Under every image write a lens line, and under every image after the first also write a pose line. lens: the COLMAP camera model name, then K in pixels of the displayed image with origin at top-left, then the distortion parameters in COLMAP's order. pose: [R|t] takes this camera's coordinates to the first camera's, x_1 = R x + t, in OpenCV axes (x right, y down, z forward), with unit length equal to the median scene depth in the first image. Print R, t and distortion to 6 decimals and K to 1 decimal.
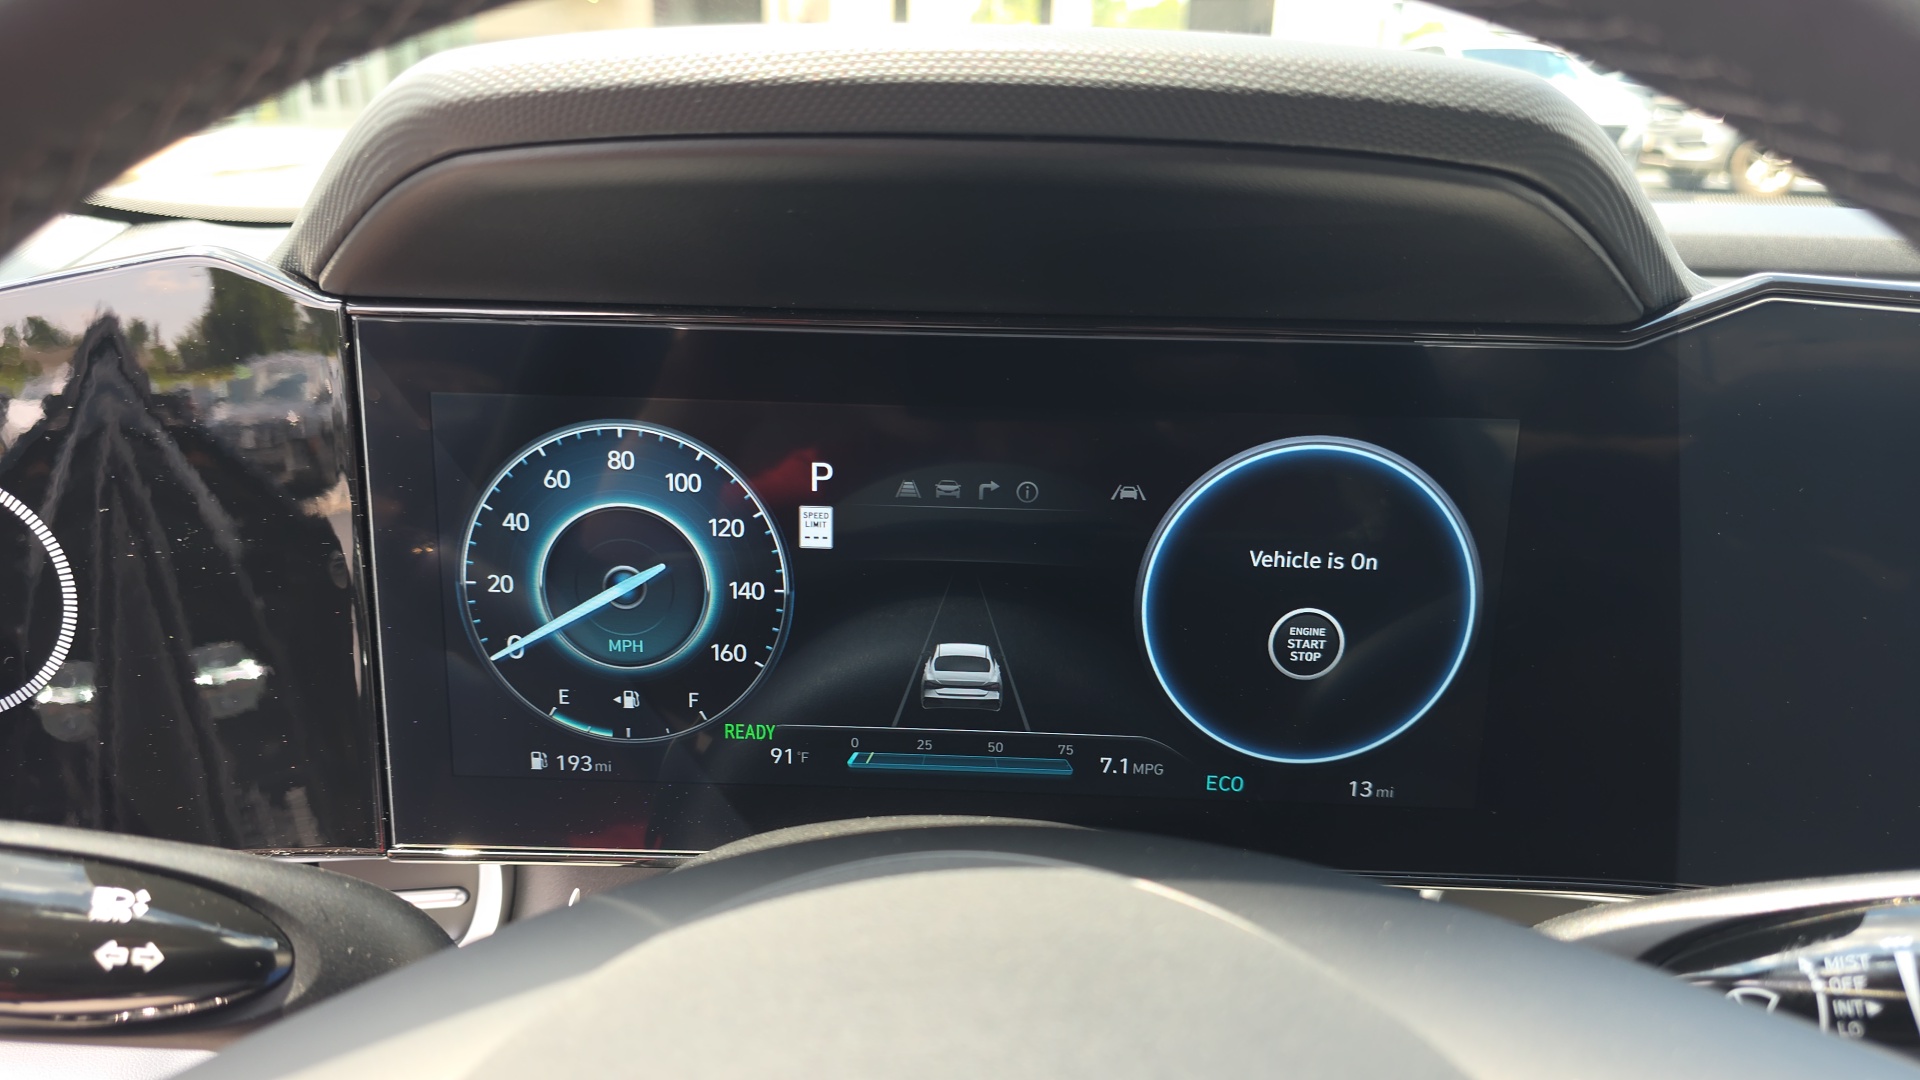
lens RADIAL K [[1311.3, 0, 960.0], [0, 1311.3, 540.0], [0, 0, 1]] dist [0.052674, -0.060218]
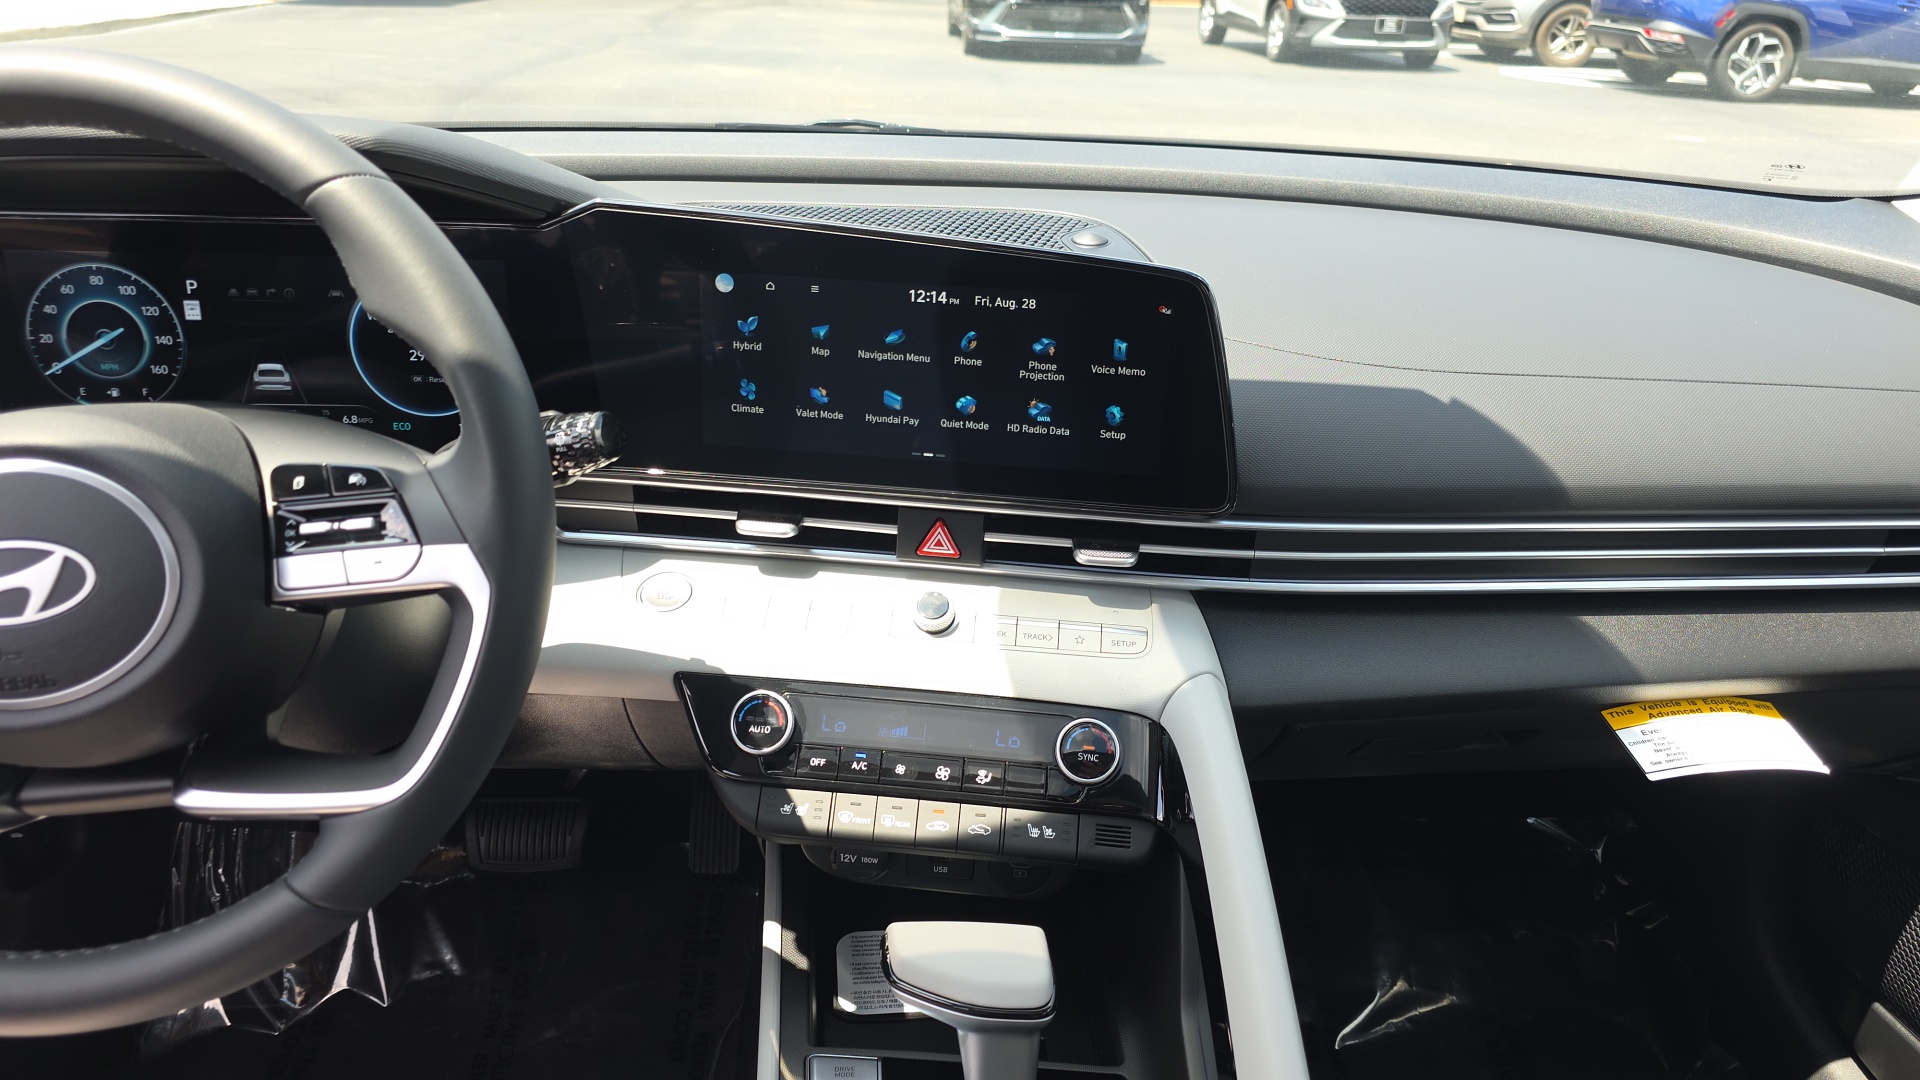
lens RADIAL K [[1301.9, 0, 961.8], [0, 1301.9, 518.2], [0, 0, 1]] dist [0.058875, -0.067374]
pose [[0.995070, -0.024943, 0.095985, 0.956741], [0.017276, 0.996654, 0.079894, 0.184080], [-0.097657, -0.077842, 0.992171, -1.357842]]
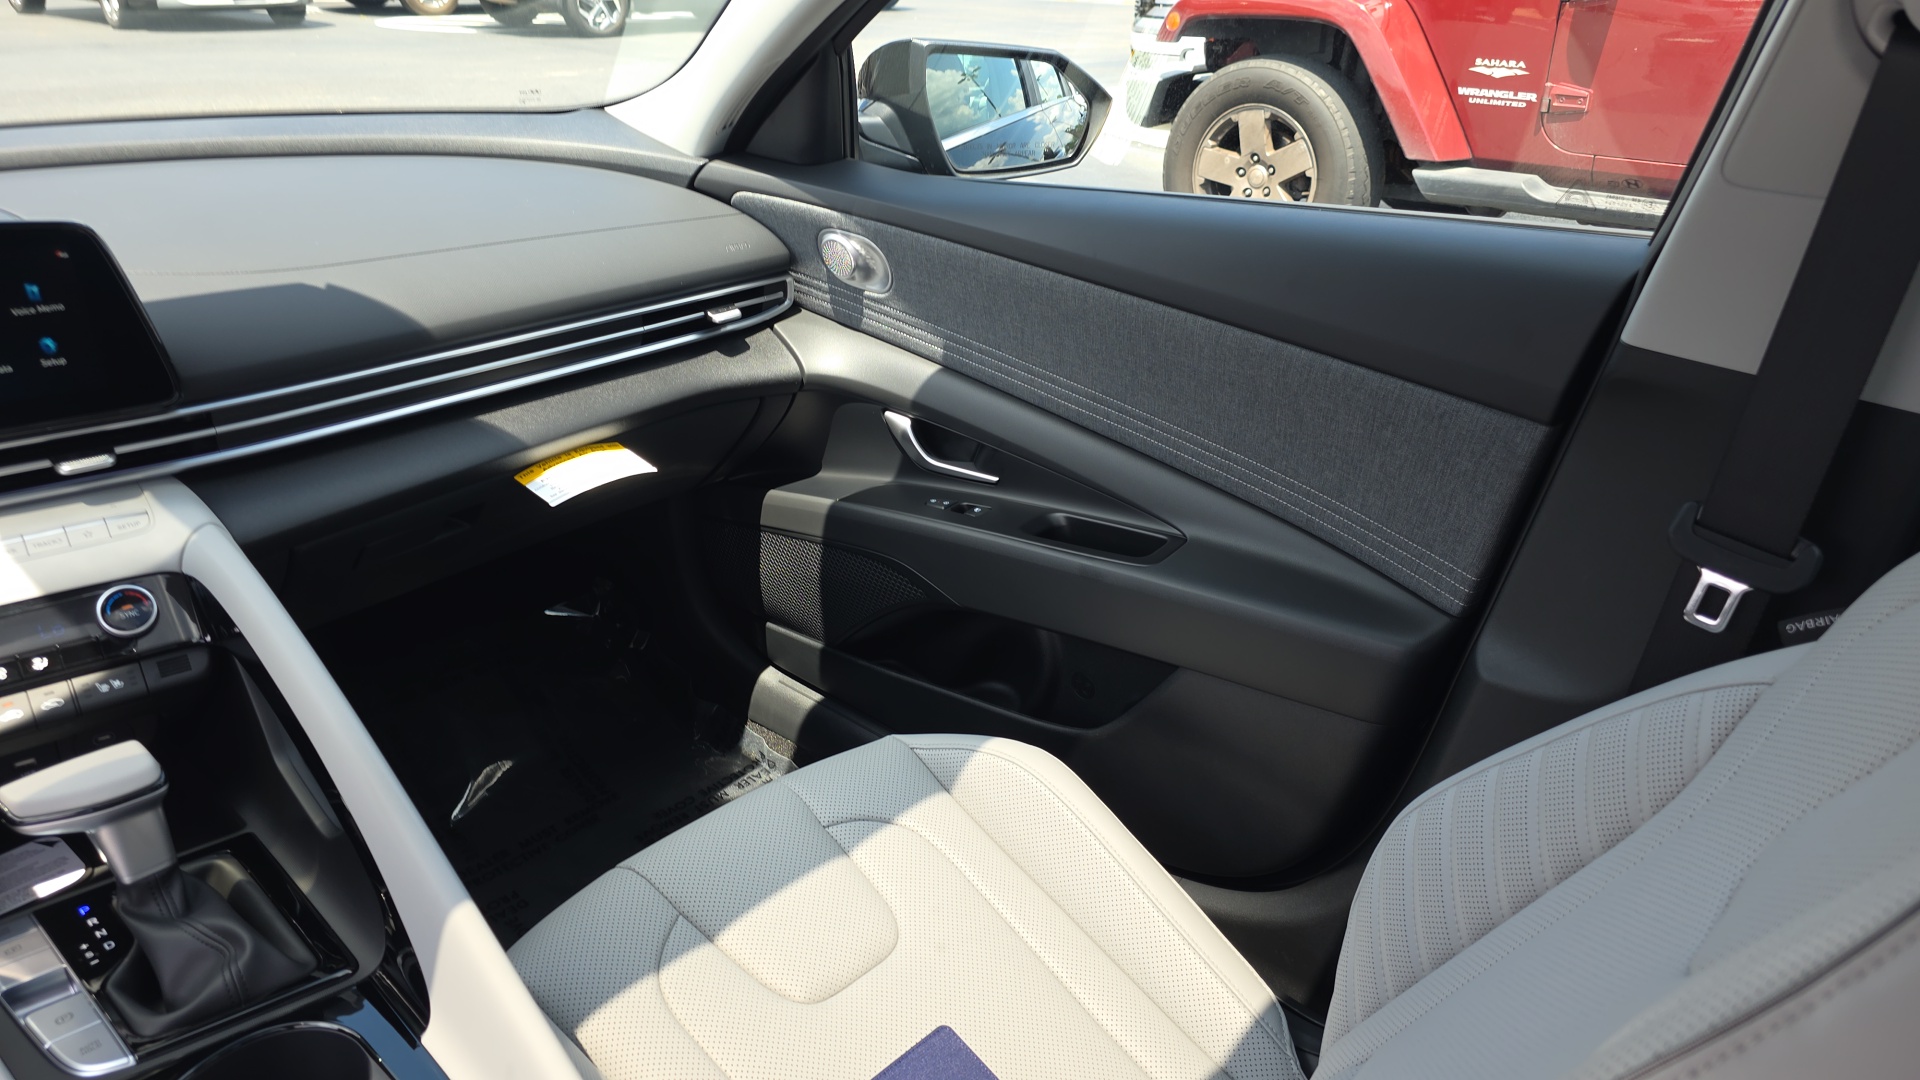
lens RADIAL K [[1289.8, 0, 951.4], [0, 1289.8, 532.5], [0, 0, 1]] dist [0.059522, -0.061396]
pose [[0.650675, -0.327944, 0.684891, 0.660050], [0.245337, 0.944354, 0.219101, 0.423517], [-0.718632, 0.025466, 0.694924, -2.415587]]
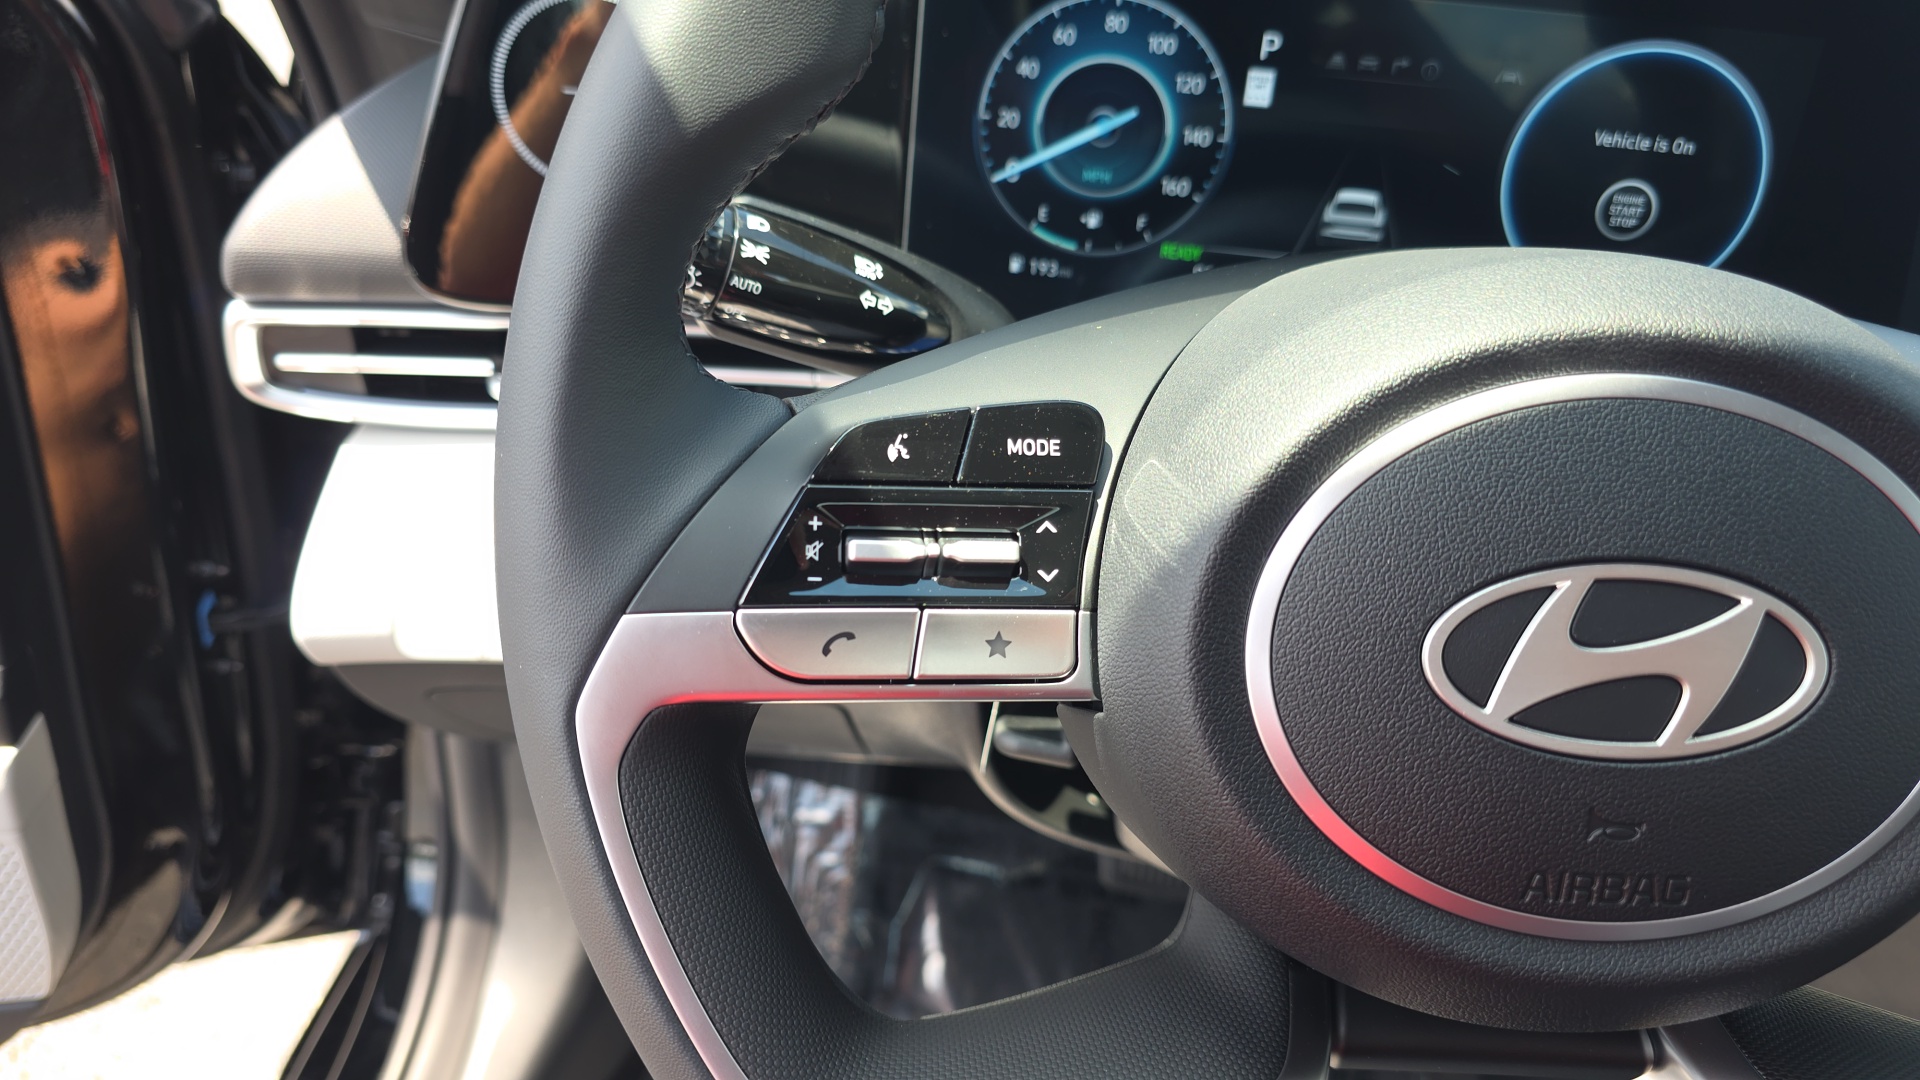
lens RADIAL K [[1352.7, 0, 955.3], [0, 1352.7, 536.6], [0, 0, 1]] dist [-0.001474, -0.005410]
pose [[0.996091, 0.081147, -0.034906, -0.323771], [-0.073684, 0.981203, 0.178358, 0.206738], [0.048723, -0.175089, 0.983346, -0.398170]]
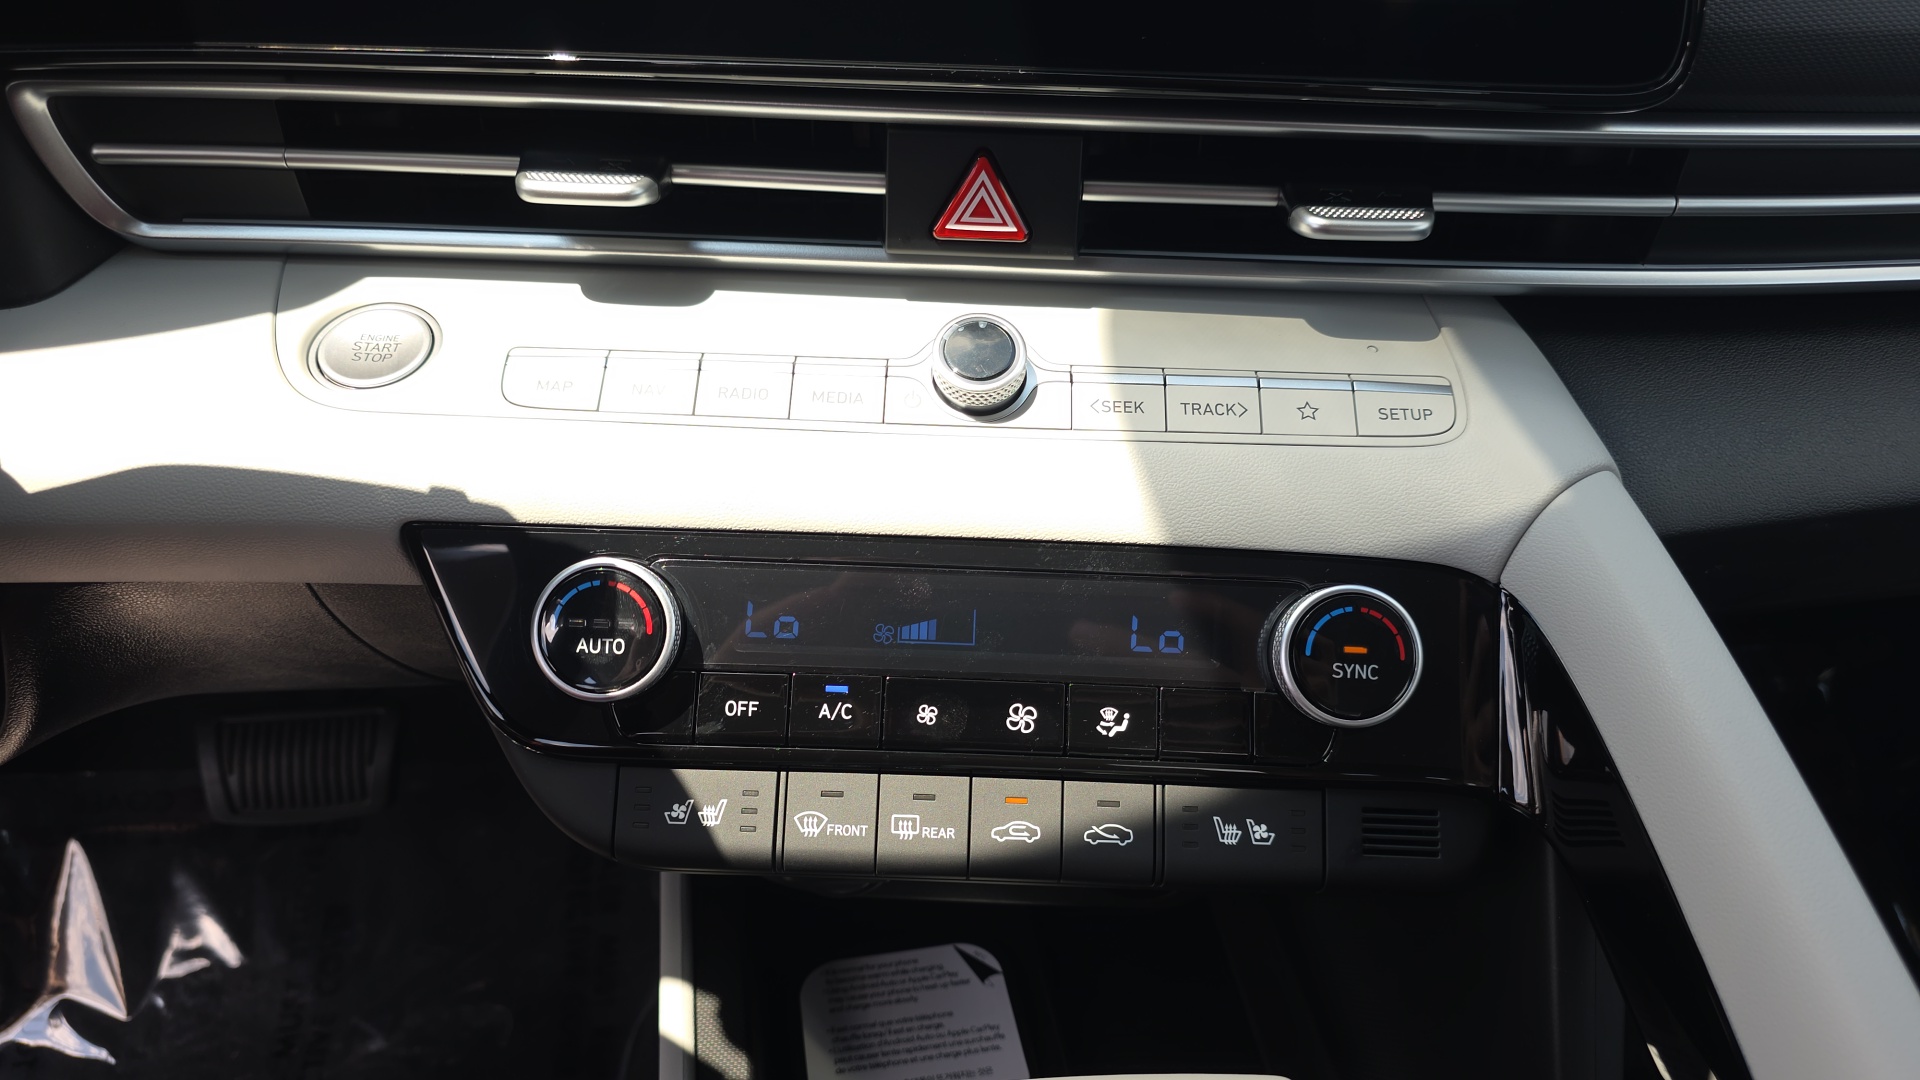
lens RADIAL K [[1318.8, 0, 963.4], [0, 1318.8, 542.7], [0, 0, 1]] dist [0.046374, -0.084804]
pose [[0.985002, -0.088231, 0.148280, 0.944191], [0.050967, 0.969804, 0.238500, 0.423722], [-0.164846, -0.227365, 0.959756, -0.096805]]
